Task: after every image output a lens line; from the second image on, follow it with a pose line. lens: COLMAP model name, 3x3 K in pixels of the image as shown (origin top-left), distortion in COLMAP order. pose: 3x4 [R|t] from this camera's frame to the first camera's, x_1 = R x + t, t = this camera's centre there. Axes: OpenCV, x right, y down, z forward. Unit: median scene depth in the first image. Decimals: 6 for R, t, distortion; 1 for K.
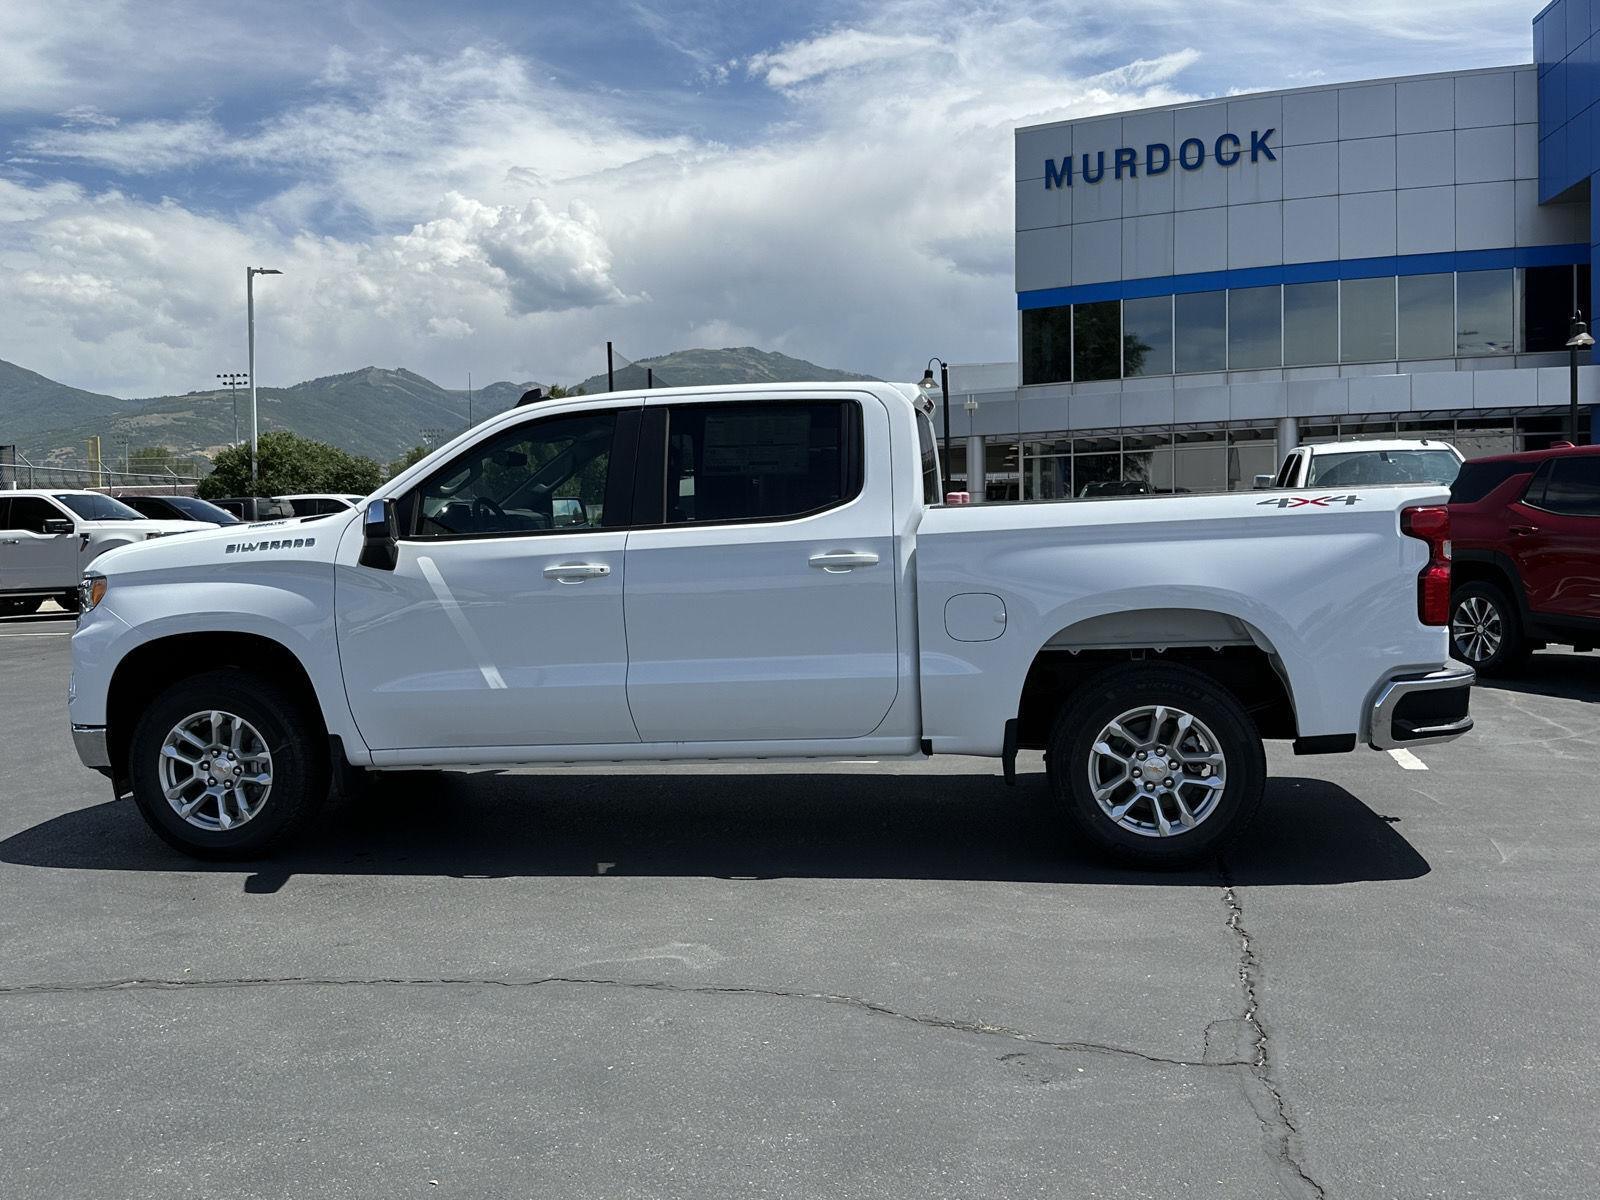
lens RADIAL K [[1450.3, 0, 797.3], [0, 1450.3, 681.1], [0, 0, 1]] dist [-0.008749, -0.047806]
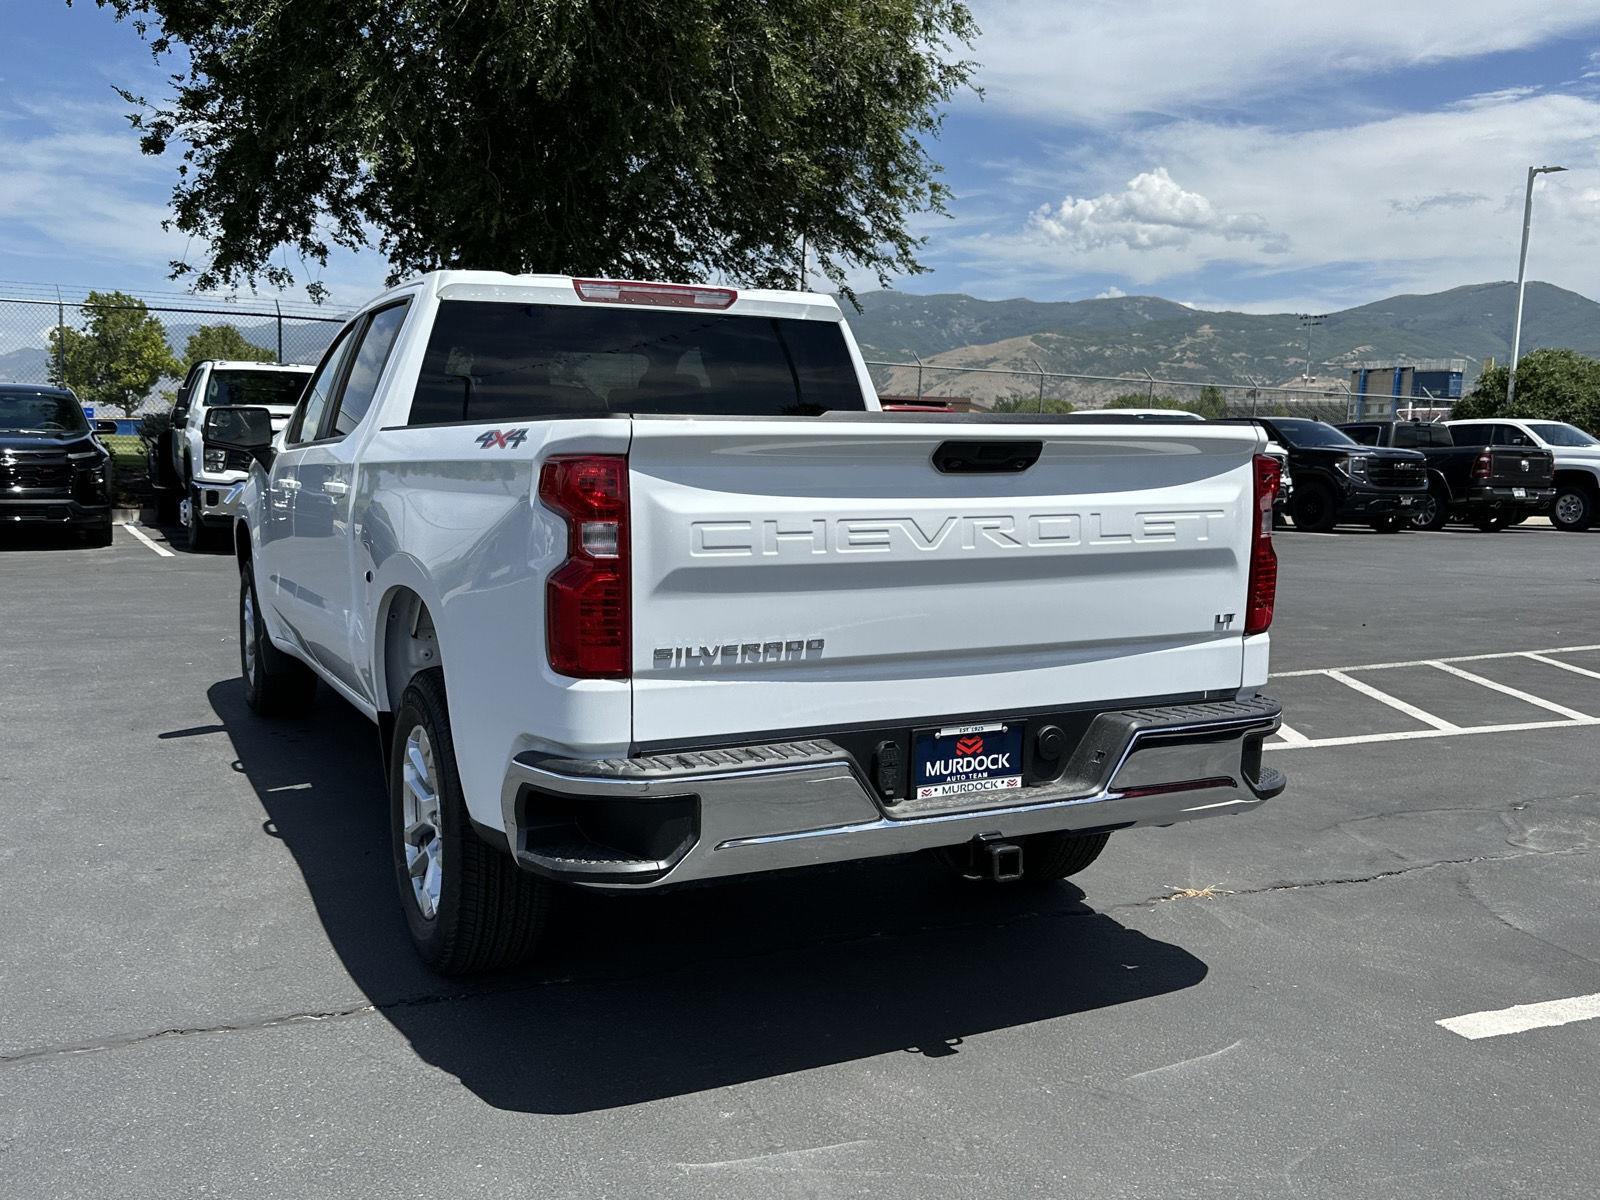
lens RADIAL K [[1429.8, 0, 800.0], [0, 1429.8, 600.0], [0, 0, 1]] dist [0.176500, -0.385955]
pose [[0.569282, 0.126242, -0.812392, 0.135820], [-0.128740, 0.989639, 0.063571, -0.016475], [0.812000, 0.068397, 0.579636, 0.111424]]
